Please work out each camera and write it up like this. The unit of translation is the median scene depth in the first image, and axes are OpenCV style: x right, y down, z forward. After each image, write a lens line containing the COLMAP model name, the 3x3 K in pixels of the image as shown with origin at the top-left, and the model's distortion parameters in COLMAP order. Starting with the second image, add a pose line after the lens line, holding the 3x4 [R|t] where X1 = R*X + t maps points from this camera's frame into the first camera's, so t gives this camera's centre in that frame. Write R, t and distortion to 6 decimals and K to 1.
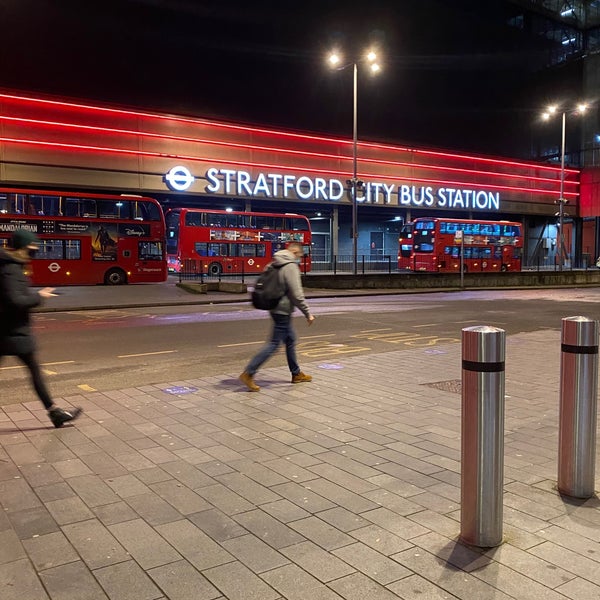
lens RADIAL K [[632.4, 0, 300.0], [0, 632.4, 300.0], [0, 0, 1]] dist [0.018295, 0.002399]
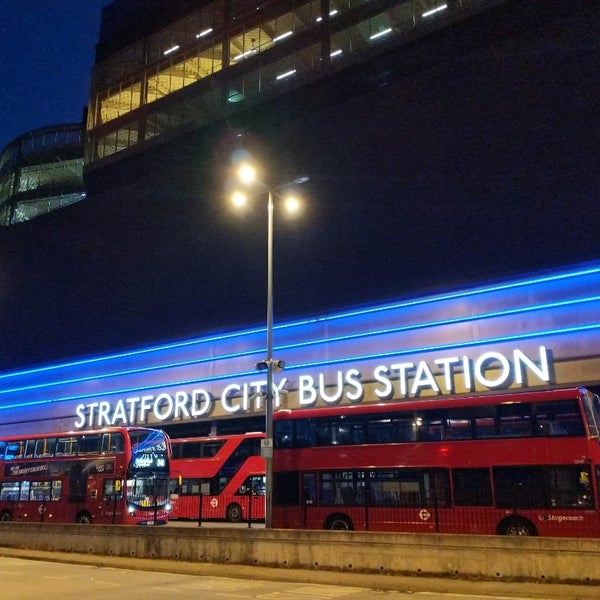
lens RADIAL K [[655.5, 0, 295.9], [0, 655.5, 310.1], [0, 0, 1]] dist [0.157519, -0.302925]
pose [[0.392311, -0.263475, -0.881291, 0.853930], [-0.058491, 0.949014, -0.309759, -0.045870], [0.917971, 0.173069, 0.356898, 0.849187]]
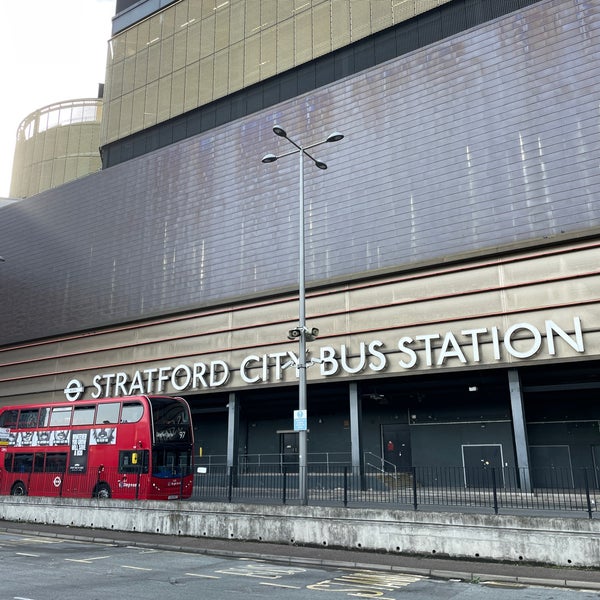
lens RADIAL K [[622.3, 0, 300.2], [0, 622.3, 288.7], [0, 0, 1]] dist [0.128600, -0.192188]
pose [[0.397634, -0.260838, -0.879688, 0.801706], [-0.061110, 0.949085, -0.309037, -0.050559], [0.915507, 0.176642, 0.361448, 0.847253]]
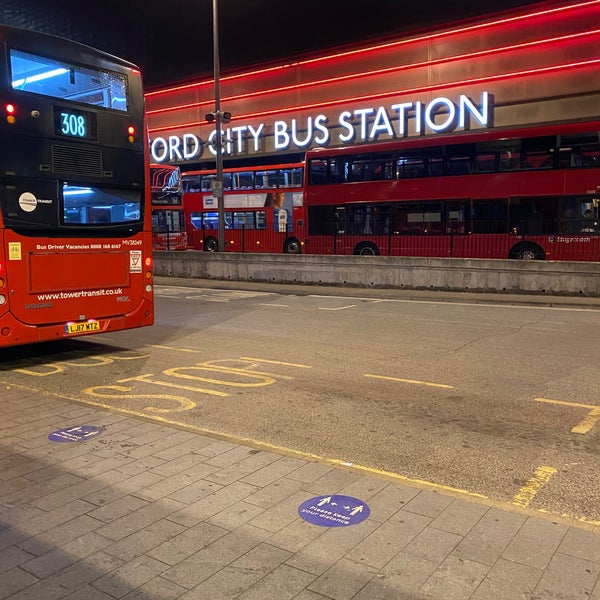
lens RADIAL K [[622.3, 0, 300.2], [0, 622.3, 288.7], [0, 0, 1]] dist [0.128600, -0.192188]
pose [[0.352106, 0.076205, -0.932853, 0.928413], [-0.058454, 0.996525, 0.059343, -0.048228], [0.934133, 0.033634, 0.355337, 0.892499]]
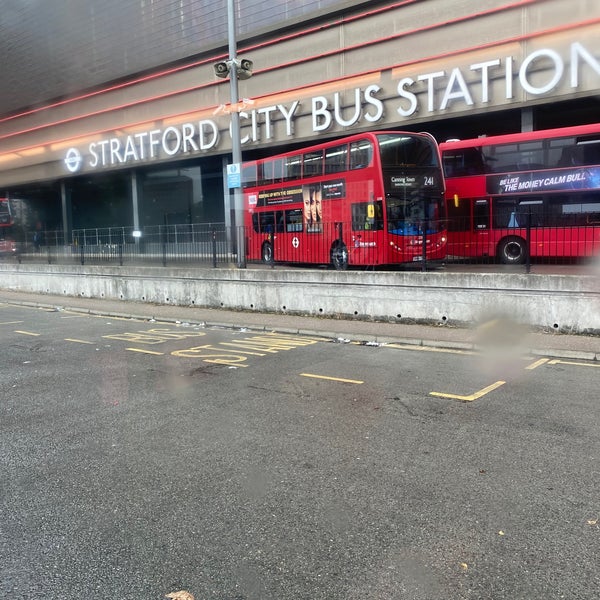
lens RADIAL K [[632.4, 0, 300.0], [0, 632.4, 300.0], [0, 0, 1]] dist [0.018295, 0.002399]
pose [[0.303439, 0.075597, -0.949847, 0.771553], [-0.040521, 0.996970, 0.066402, -0.051026], [0.951989, 0.018339, 0.305583, 0.937228]]
